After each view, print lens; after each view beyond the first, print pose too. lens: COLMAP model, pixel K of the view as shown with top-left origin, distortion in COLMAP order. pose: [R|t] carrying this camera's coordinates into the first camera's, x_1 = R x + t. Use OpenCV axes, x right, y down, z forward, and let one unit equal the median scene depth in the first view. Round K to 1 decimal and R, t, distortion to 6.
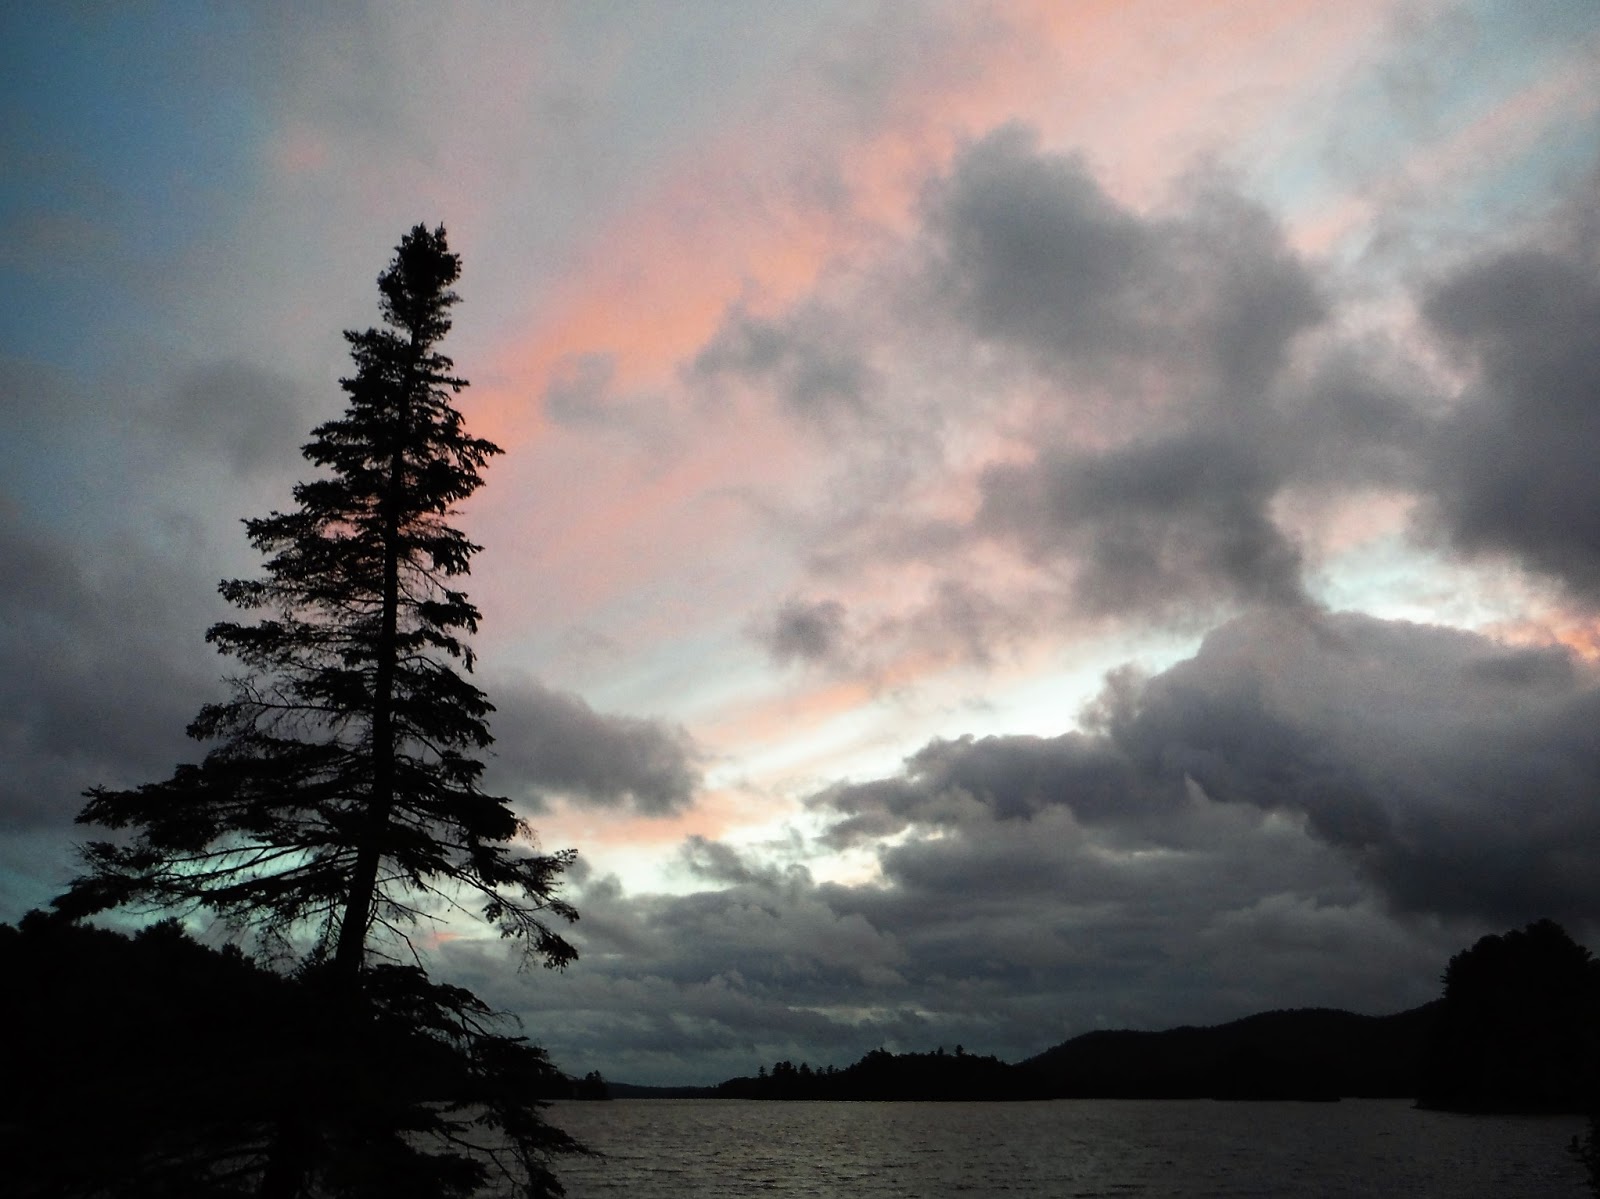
lens RADIAL K [[1480.8, 0, 800.1], [0, 1480.8, 601.4], [0, 0, 1]] dist [-0.002529, -0.004882]
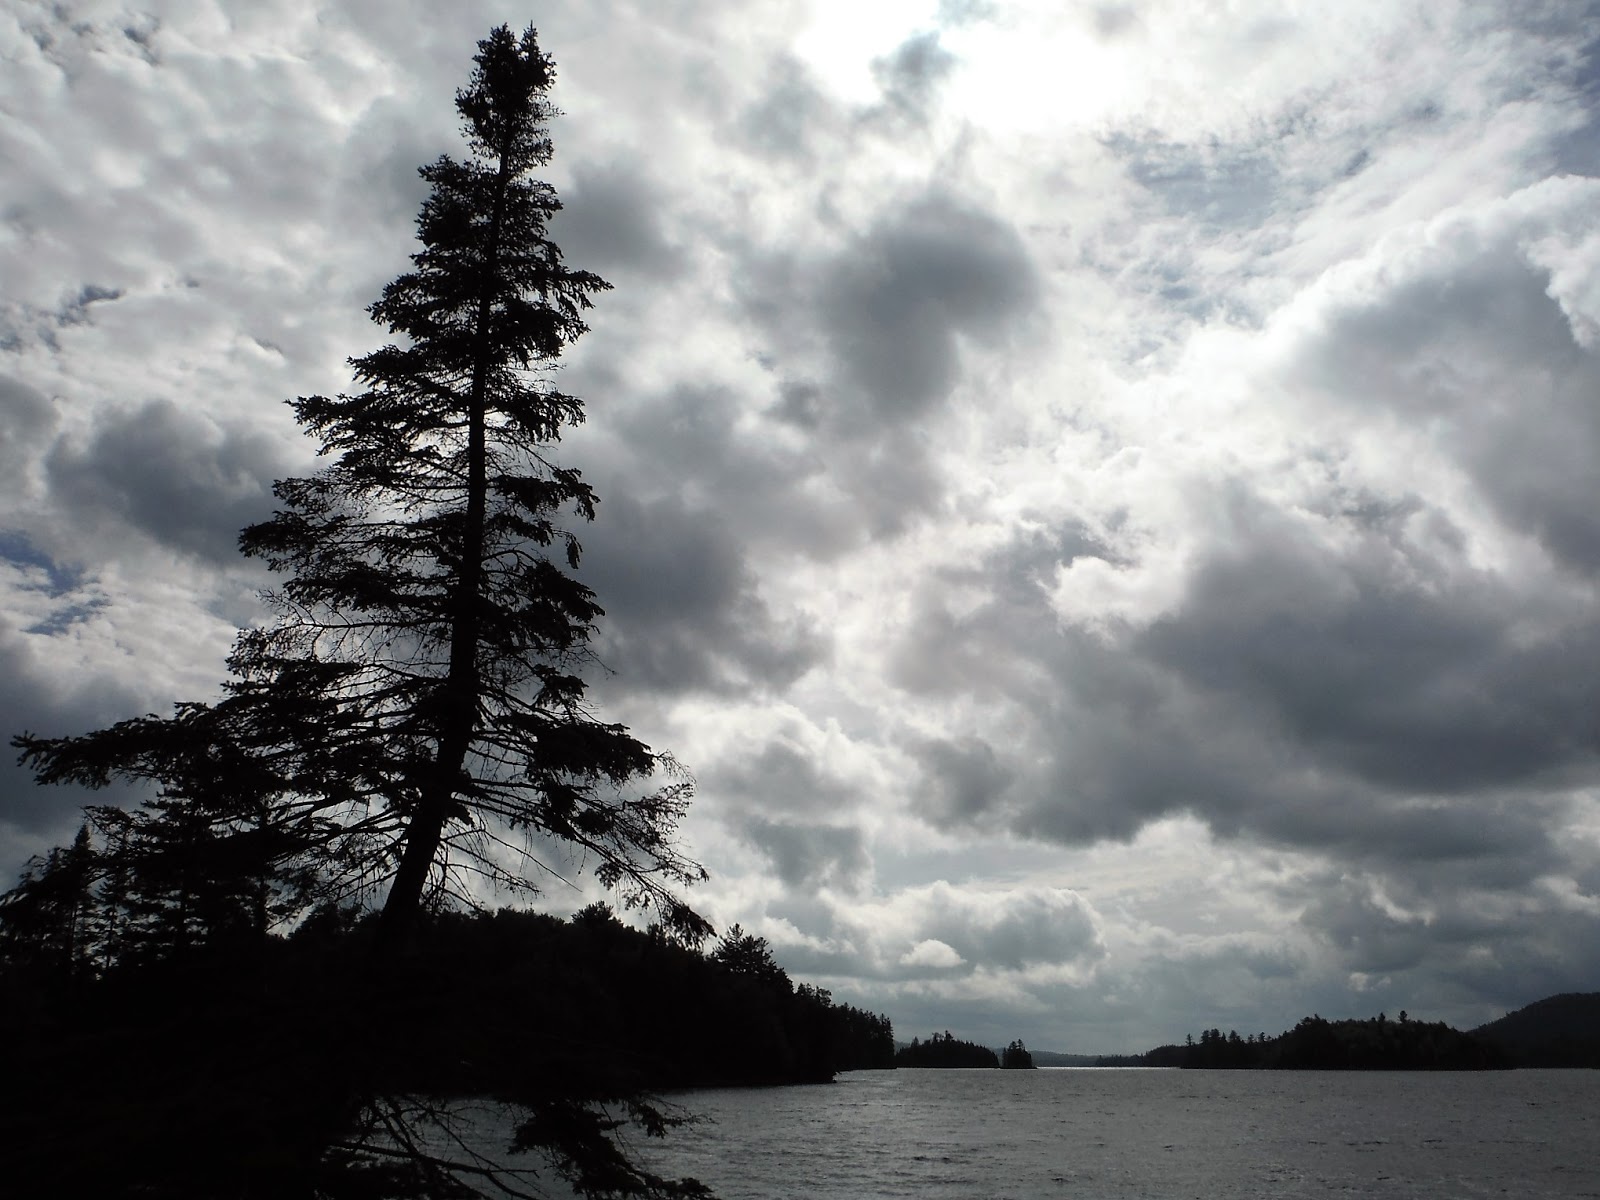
lens RADIAL K [[1480.8, 0, 802.6], [0, 1480.8, 592.1], [0, 0, 1]] dist [-0.002529, -0.004882]
pose [[0.961074, -0.092124, -0.260479, 0.082026], [0.095826, 0.995397, 0.001517, 0.066407], [0.259140, -0.026419, 0.965478, 0.268841]]
